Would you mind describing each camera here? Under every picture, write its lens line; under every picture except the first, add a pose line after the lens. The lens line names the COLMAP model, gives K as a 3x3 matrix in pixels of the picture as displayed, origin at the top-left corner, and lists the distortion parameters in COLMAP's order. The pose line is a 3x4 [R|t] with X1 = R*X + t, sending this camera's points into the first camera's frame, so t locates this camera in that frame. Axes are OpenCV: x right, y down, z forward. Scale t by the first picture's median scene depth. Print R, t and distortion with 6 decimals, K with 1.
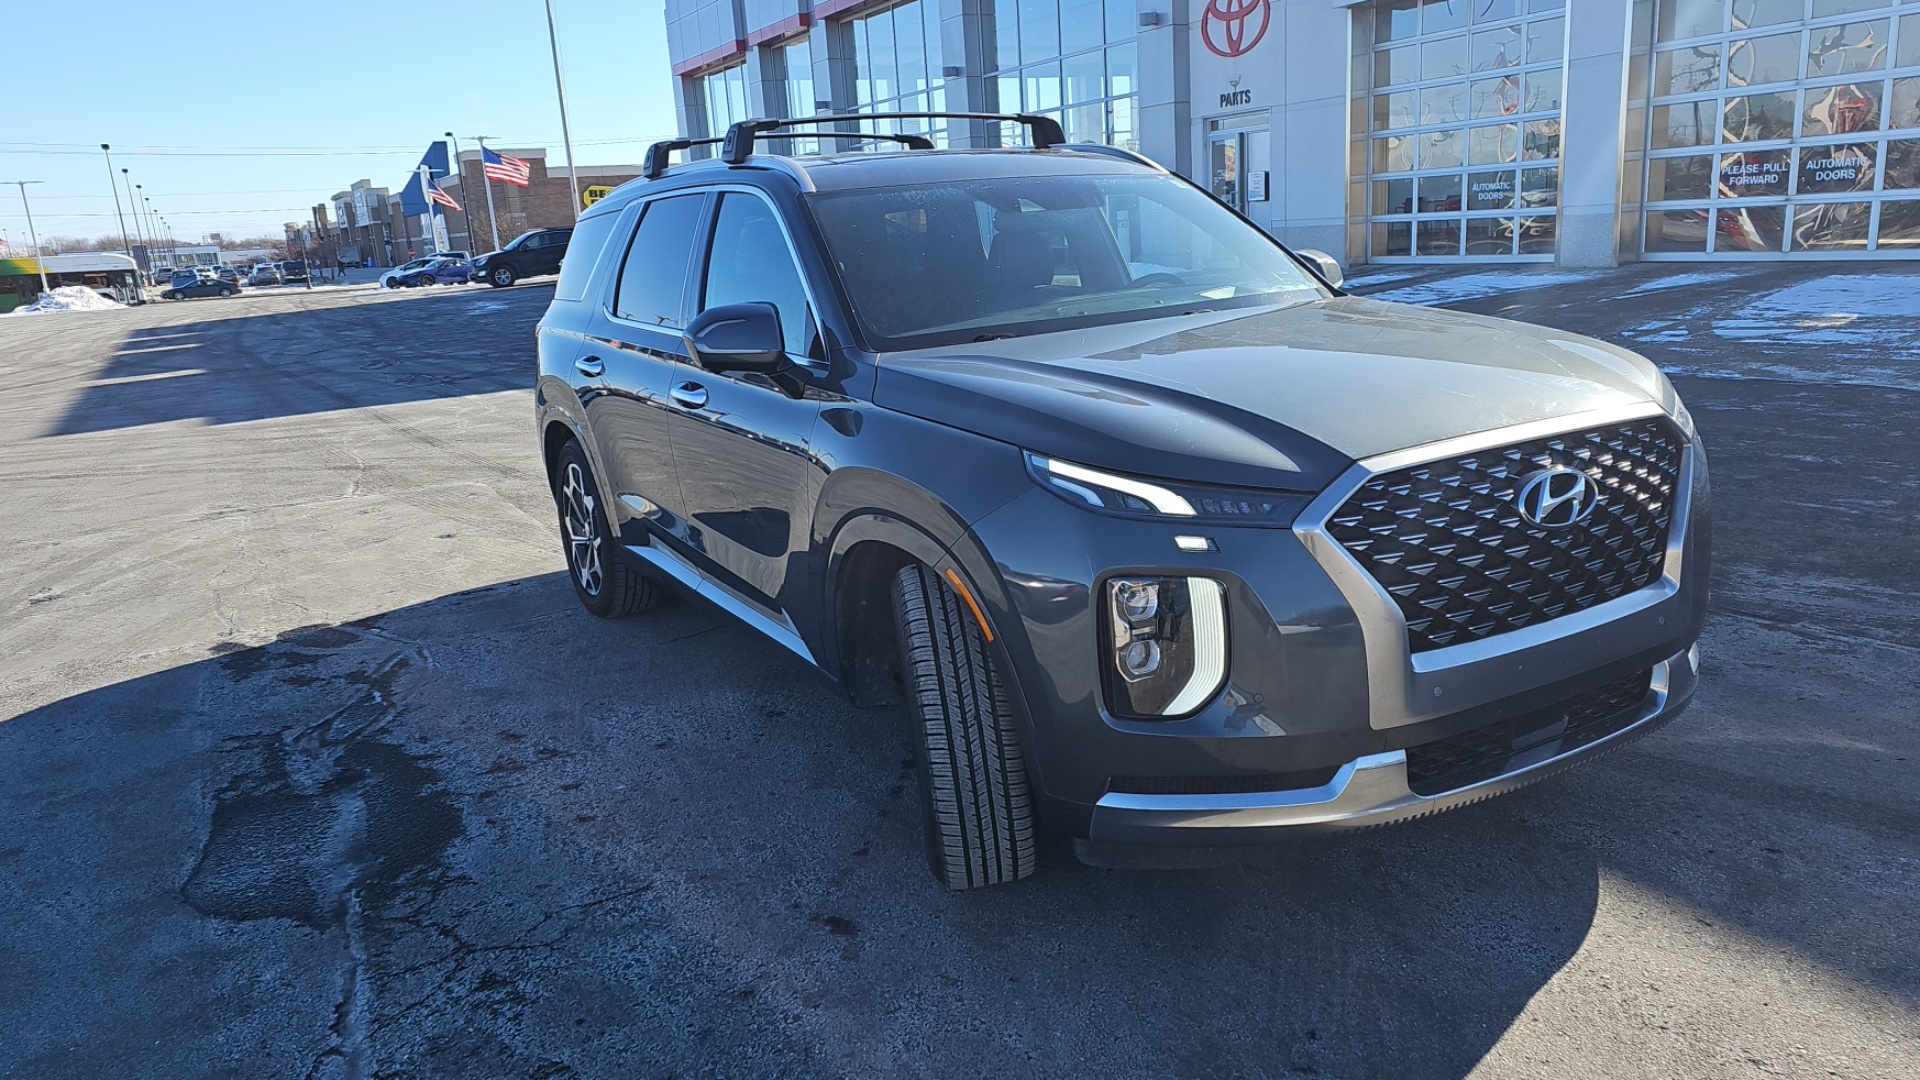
lens RADIAL K [[1346.9, 0, 963.7], [0, 1346.9, 555.1], [0, 0, 1]] dist [0.056887, -0.003037]
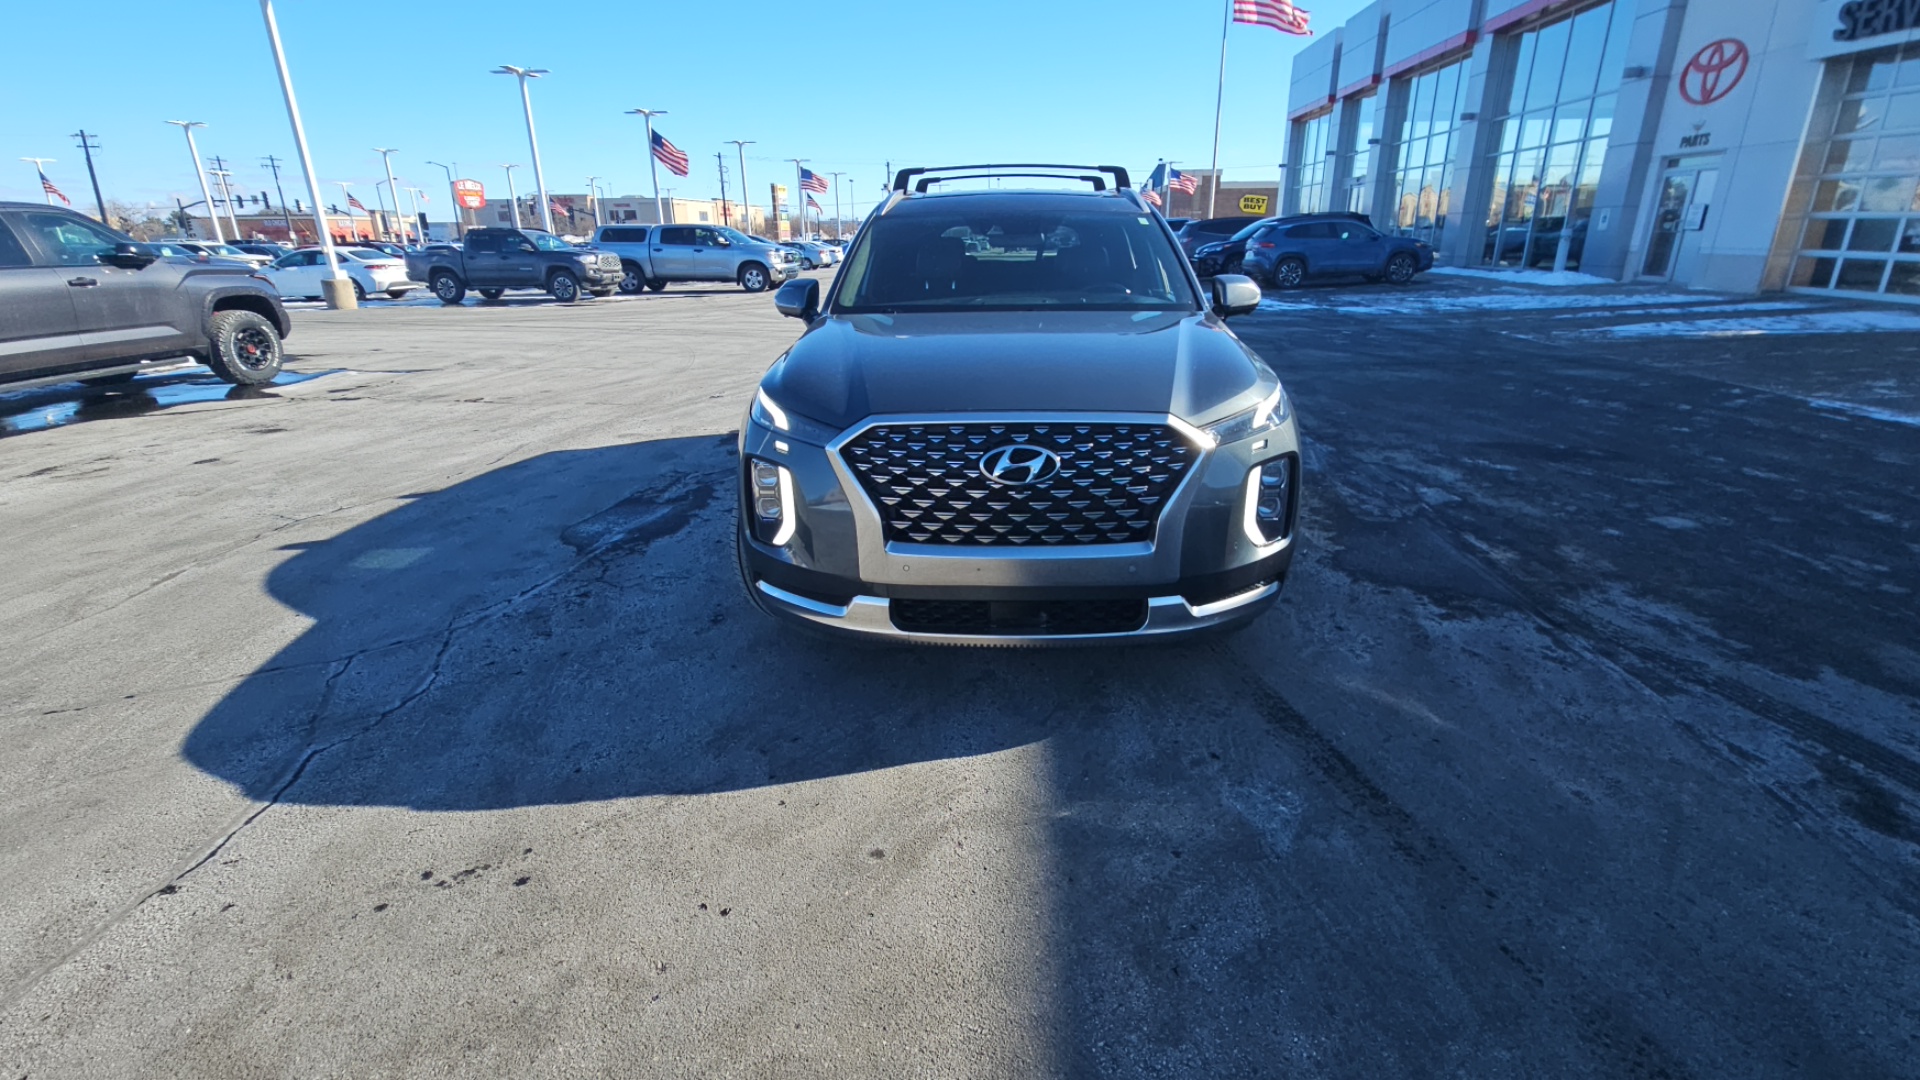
lens RADIAL K [[842.2, 0, 963.2], [0, 842.2, 527.9], [0, 0, 1]] dist [0.002548, -0.002409]
pose [[0.842342, 0.228244, -0.488226, 0.455917], [-0.171779, 0.972350, 0.158198, -0.058527], [0.510835, -0.049390, 0.858259, 0.103331]]
